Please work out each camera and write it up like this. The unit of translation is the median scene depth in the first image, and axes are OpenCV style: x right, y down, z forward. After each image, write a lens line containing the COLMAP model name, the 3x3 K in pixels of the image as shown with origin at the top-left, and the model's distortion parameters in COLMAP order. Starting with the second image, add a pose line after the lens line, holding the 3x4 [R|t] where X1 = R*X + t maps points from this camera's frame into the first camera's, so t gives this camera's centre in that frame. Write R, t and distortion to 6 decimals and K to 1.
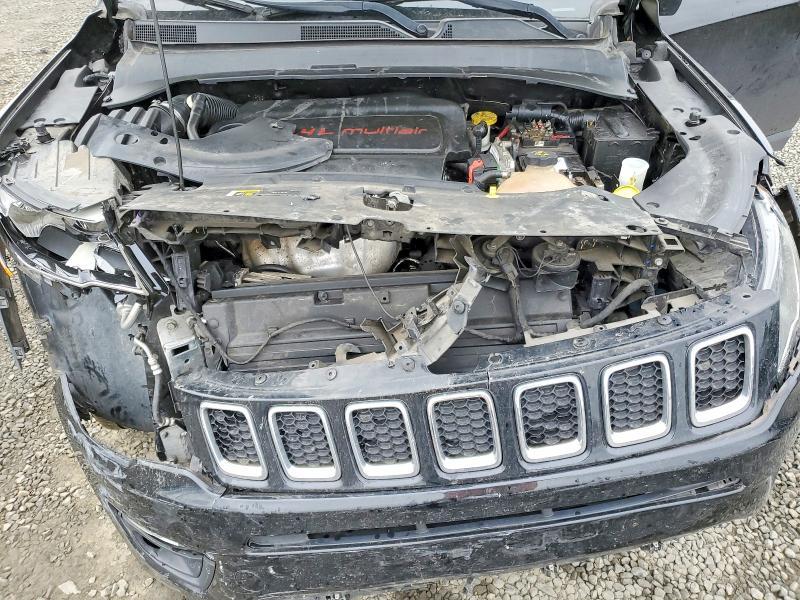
lens RADIAL K [[625.9, 0, 400.0], [0, 625.9, 300.0], [0, 0, 1]] dist [-0.000044, 0.006850]
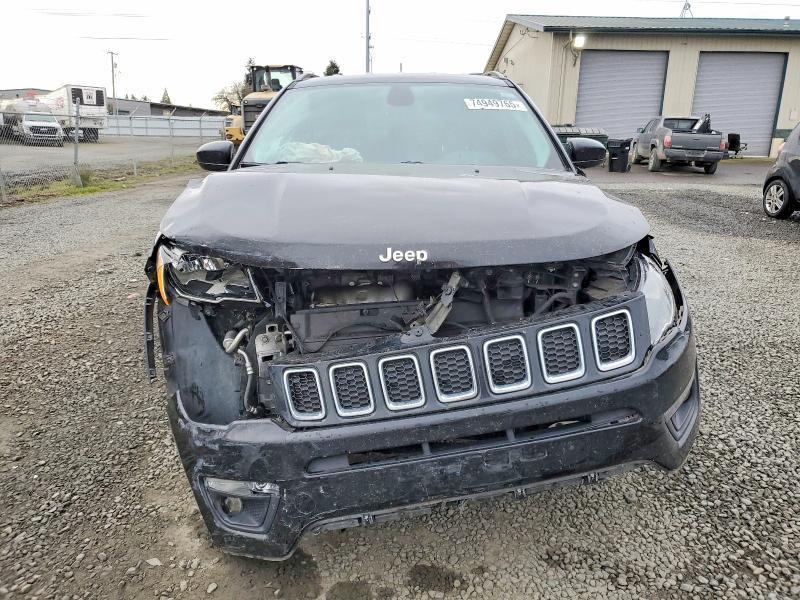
lens RADIAL K [[625.9, 0, 400.0], [0, 625.9, 300.0], [0, 0, 1]] dist [-0.000044, 0.006850]
pose [[0.999106, 0.006621, -0.041750, 0.022994], [-0.021194, 0.933013, -0.359217, 0.422719], [0.036575, 0.359781, 0.932320, -0.377704]]
